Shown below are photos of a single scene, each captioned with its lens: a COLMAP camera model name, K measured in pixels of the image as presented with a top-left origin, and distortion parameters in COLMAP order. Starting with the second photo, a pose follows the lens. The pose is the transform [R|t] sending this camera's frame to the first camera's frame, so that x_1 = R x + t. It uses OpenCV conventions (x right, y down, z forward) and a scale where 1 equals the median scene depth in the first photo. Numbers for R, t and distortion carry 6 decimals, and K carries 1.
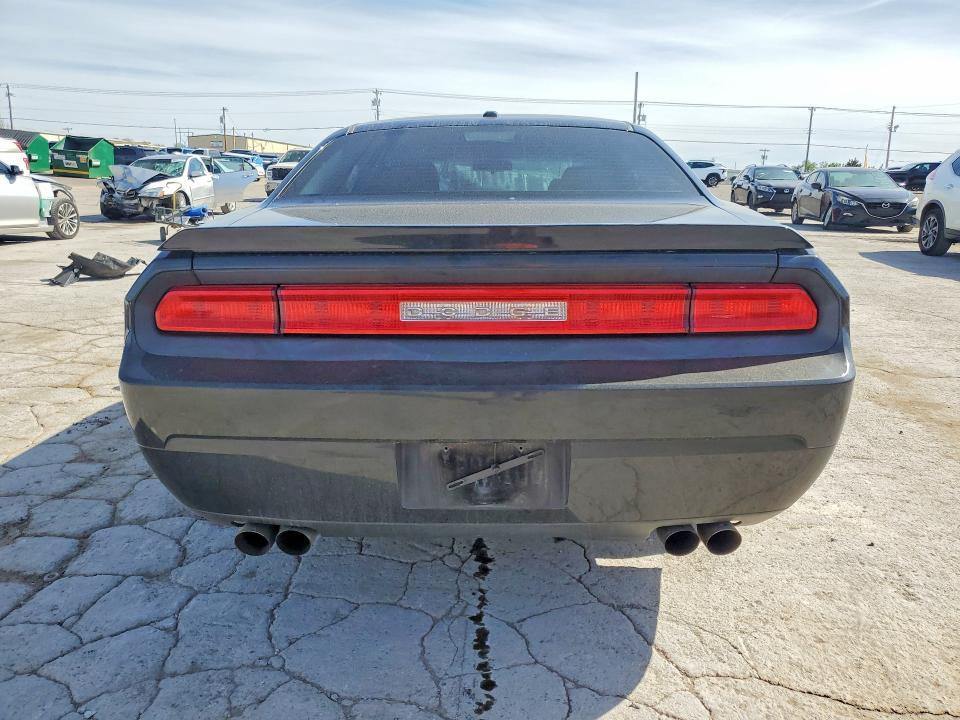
lens RADIAL K [[782.1, 0, 480.0], [0, 782.1, 360.0], [0, 0, 1]] dist [0.007740, 0.003875]
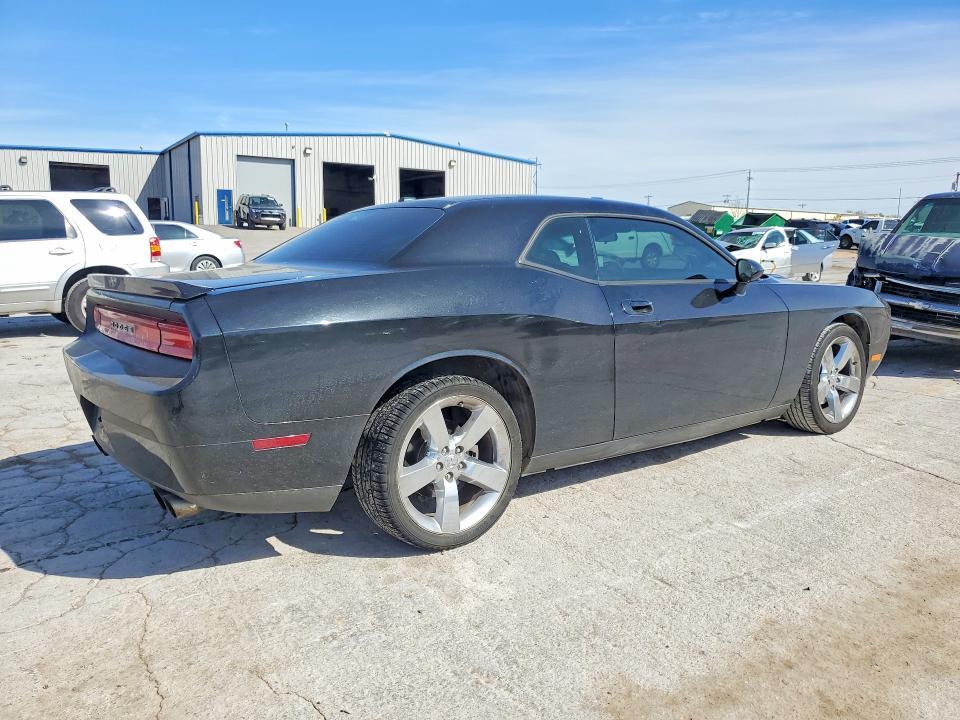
lens RADIAL K [[727.7, 0, 480.0], [0, 727.7, 360.0], [0, 0, 1]] dist [0.006343, 0.000021]
pose [[0.623419, 0.106615, -0.774585, 0.195504], [-0.163605, 0.986517, 0.004109, -0.016887], [0.764580, 0.124164, 0.632457, 0.063112]]
